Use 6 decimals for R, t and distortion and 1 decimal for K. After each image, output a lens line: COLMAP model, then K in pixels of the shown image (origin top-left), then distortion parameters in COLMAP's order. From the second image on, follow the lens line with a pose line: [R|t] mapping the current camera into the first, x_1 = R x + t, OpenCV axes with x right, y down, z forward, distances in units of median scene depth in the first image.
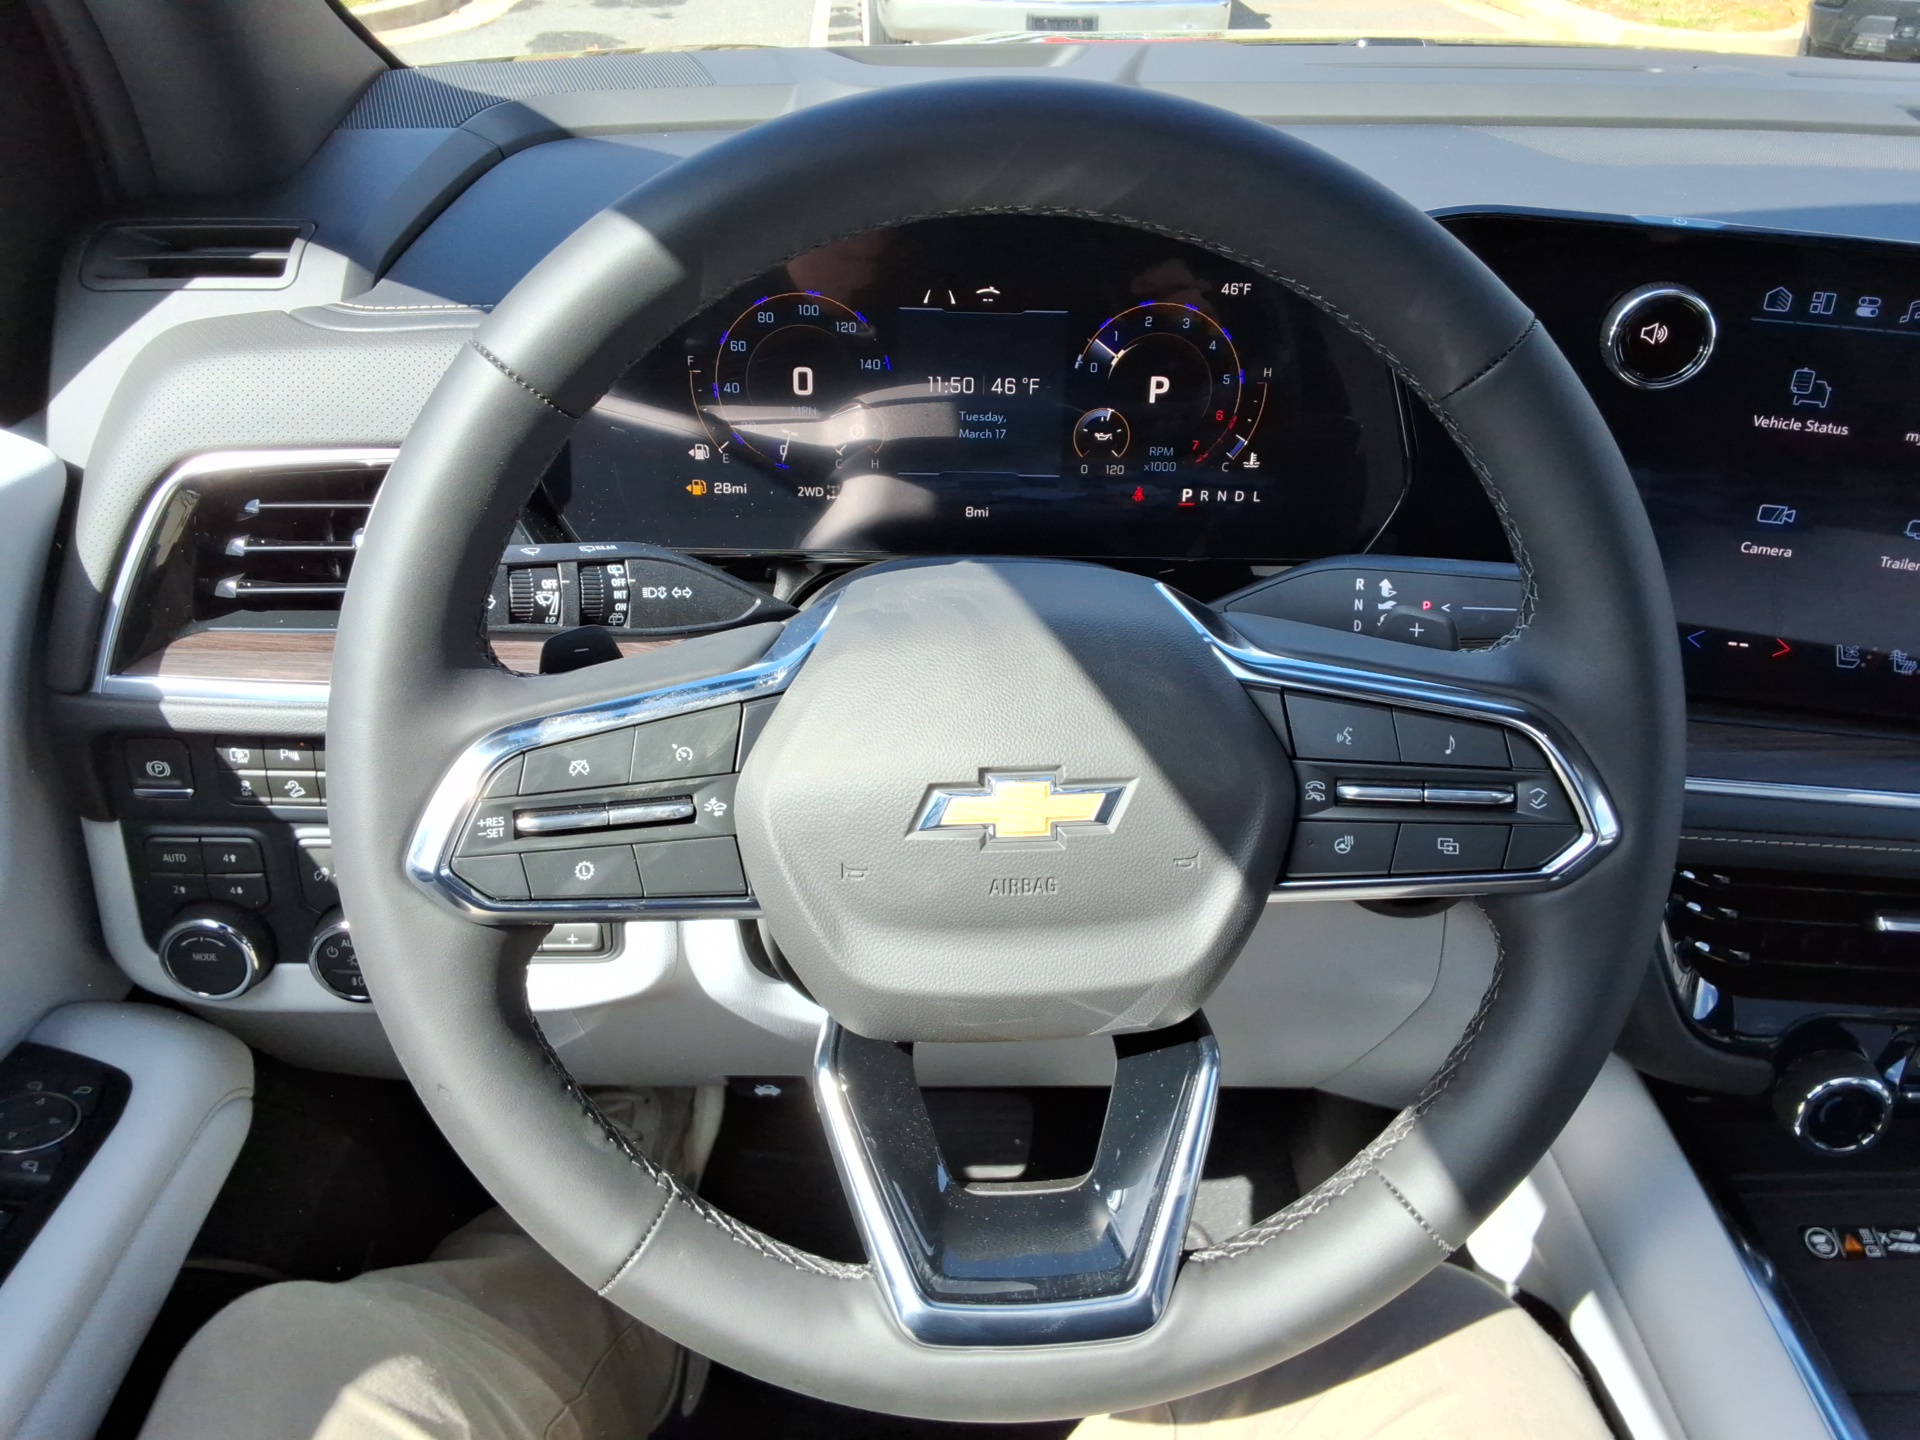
lens RADIAL K [[1506.9, 0, 983.9], [0, 1506.9, 708.6], [0, 0, 1]] dist [0.132652, -0.219804]
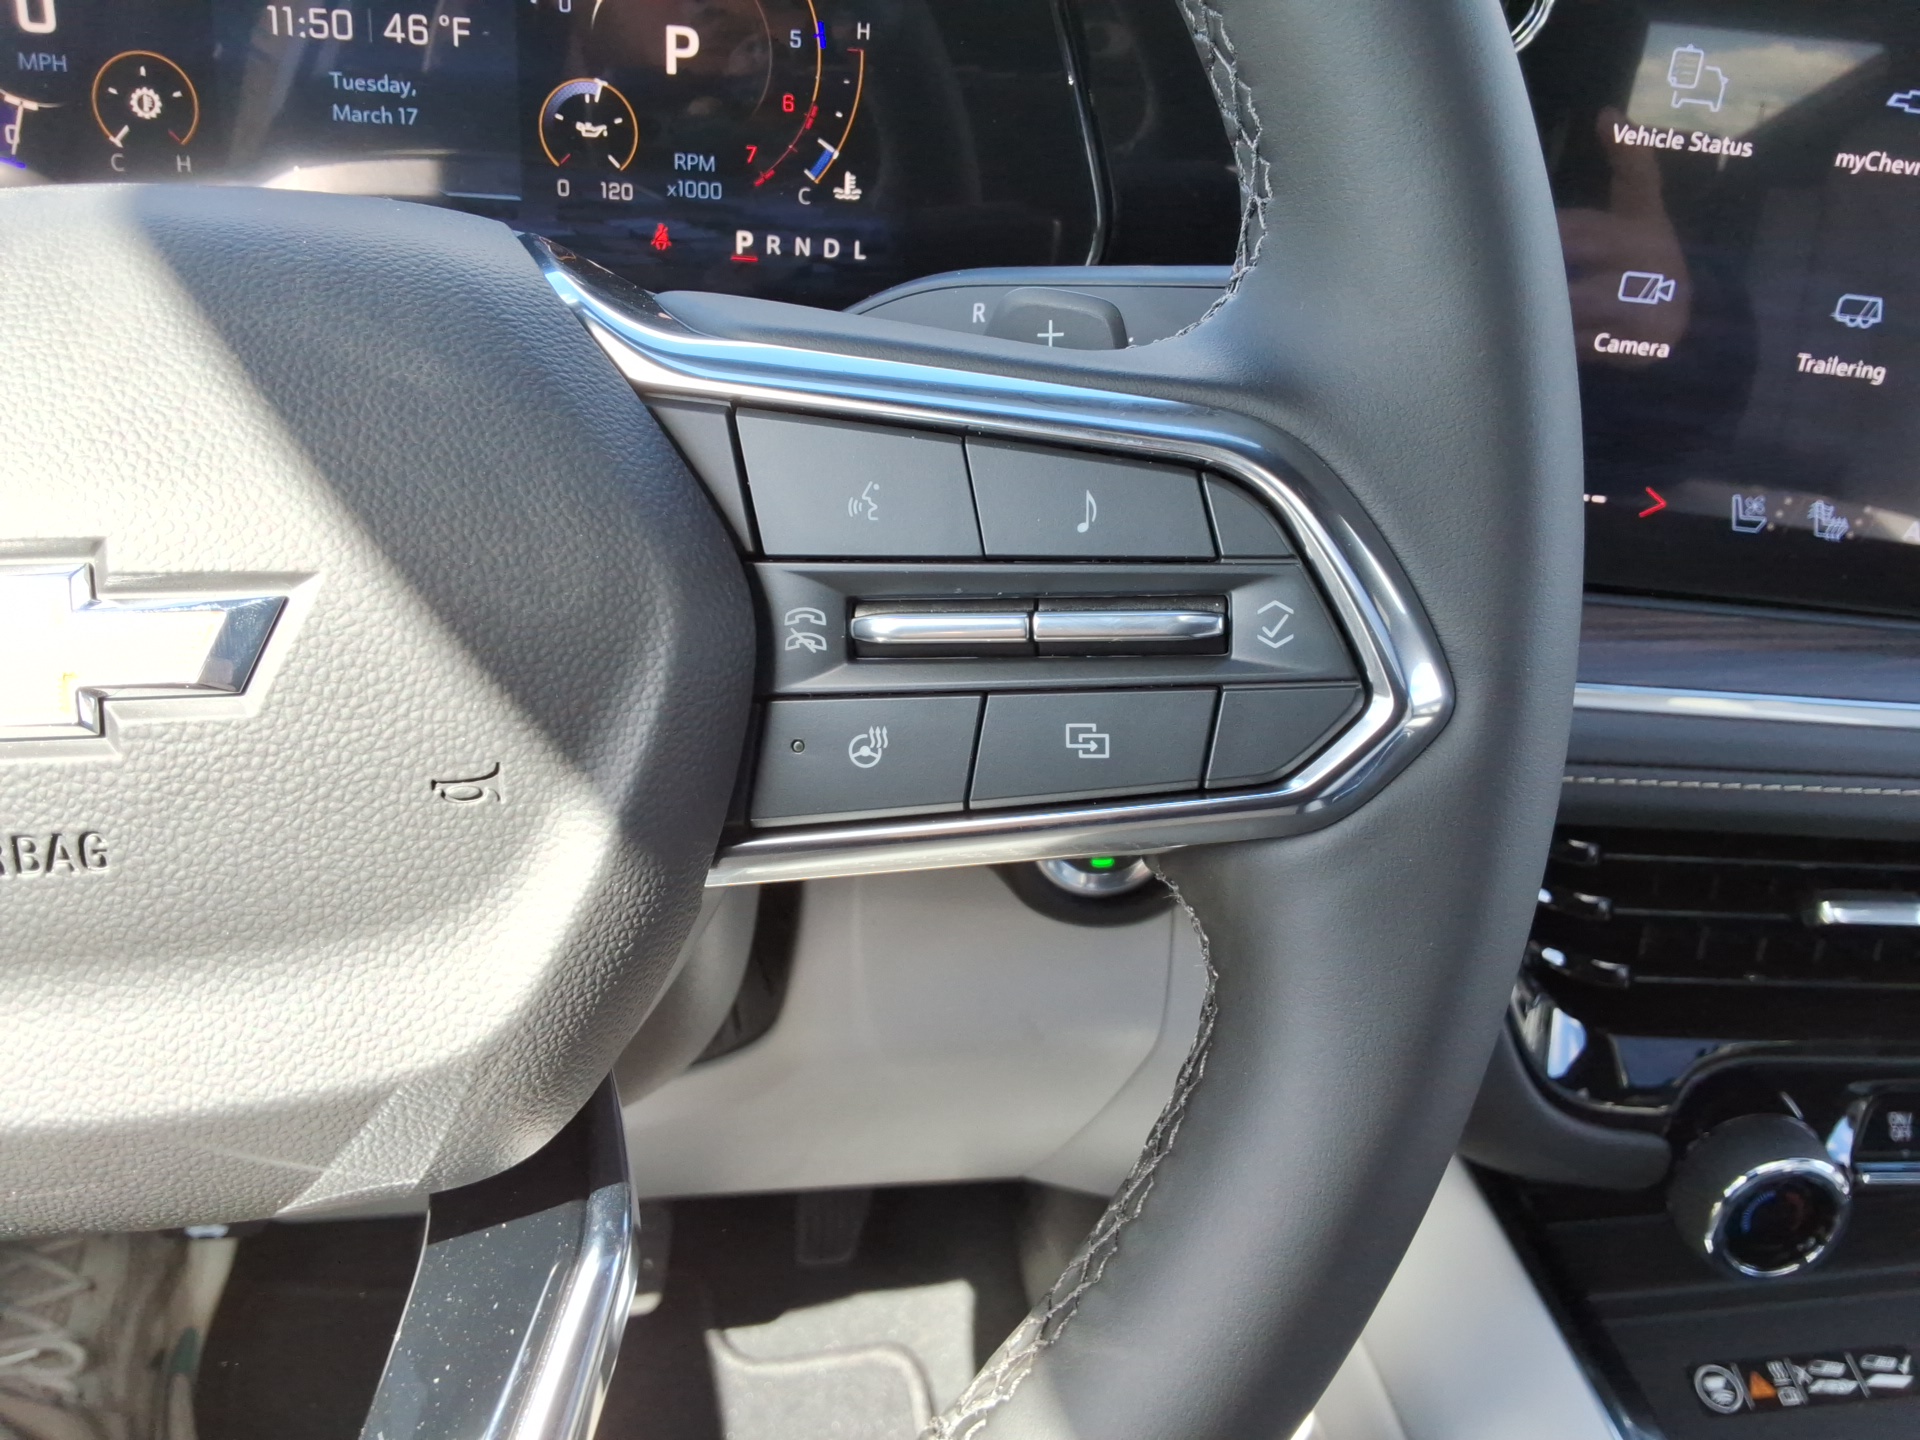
lens RADIAL K [[1573.6, 0, 971.7], [0, 1573.6, 707.6], [0, 0, 1]] dist [0.104430, -0.197583]
pose [[0.991714, -0.012279, 0.127874, 0.200932], [0.015083, 0.999666, -0.020986, 0.084866], [-0.127573, 0.022741, 0.991568, 0.517905]]
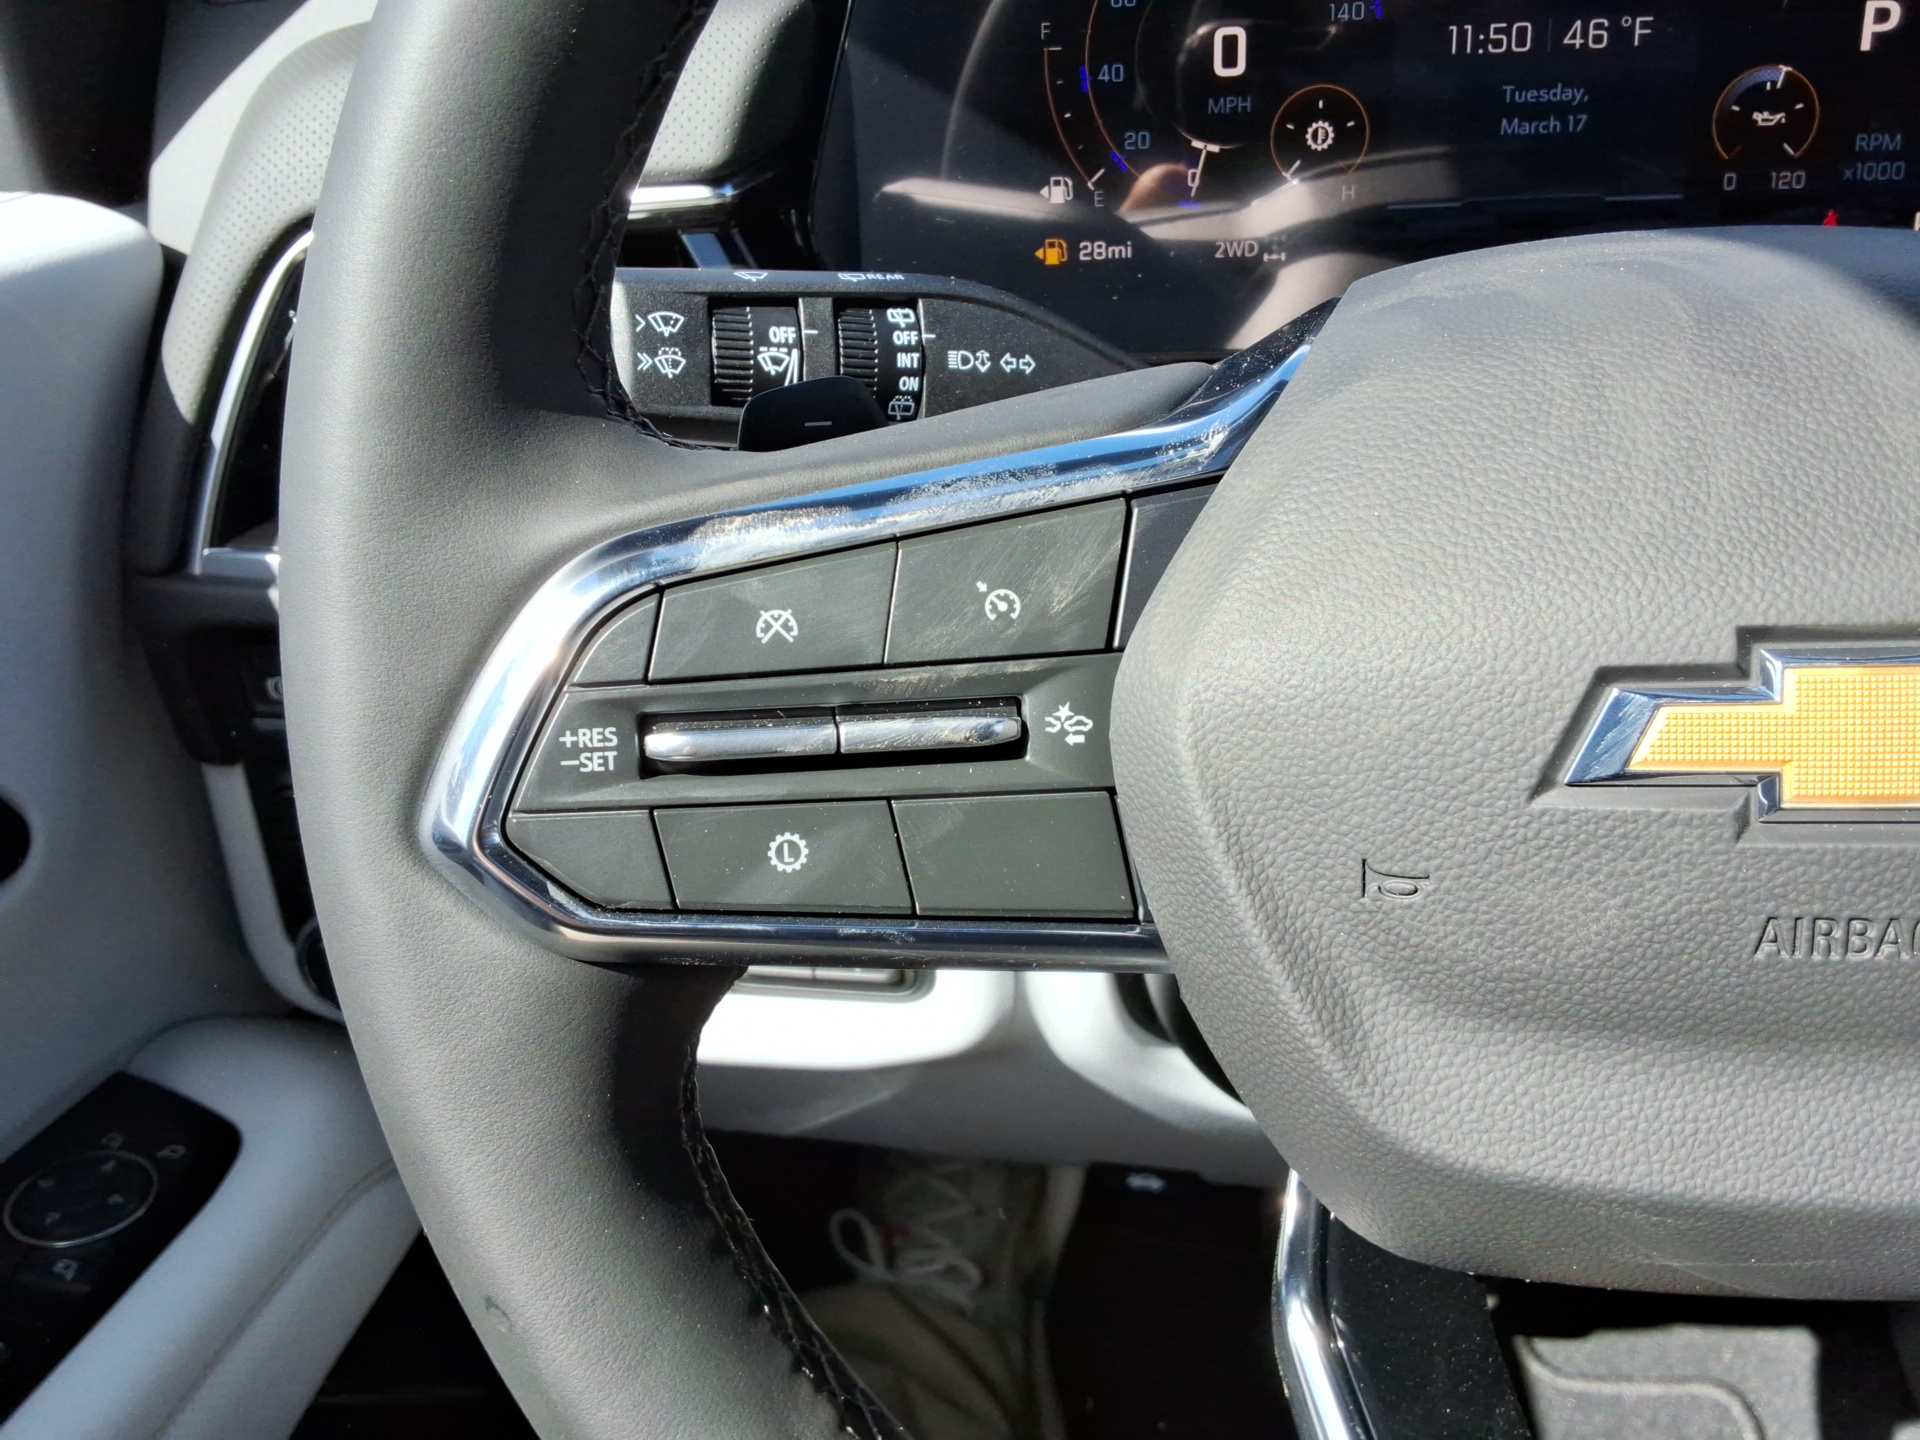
lens RADIAL K [[1573.6, 0, 971.7], [0, 1573.6, 707.6], [0, 0, 1]] dist [0.104430, -0.197583]
pose [[0.970590, 0.013698, -0.240349, -0.087173], [-0.013677, 0.999905, 0.001755, 0.056236], [0.240350, 0.001584, 0.970685, 0.505887]]
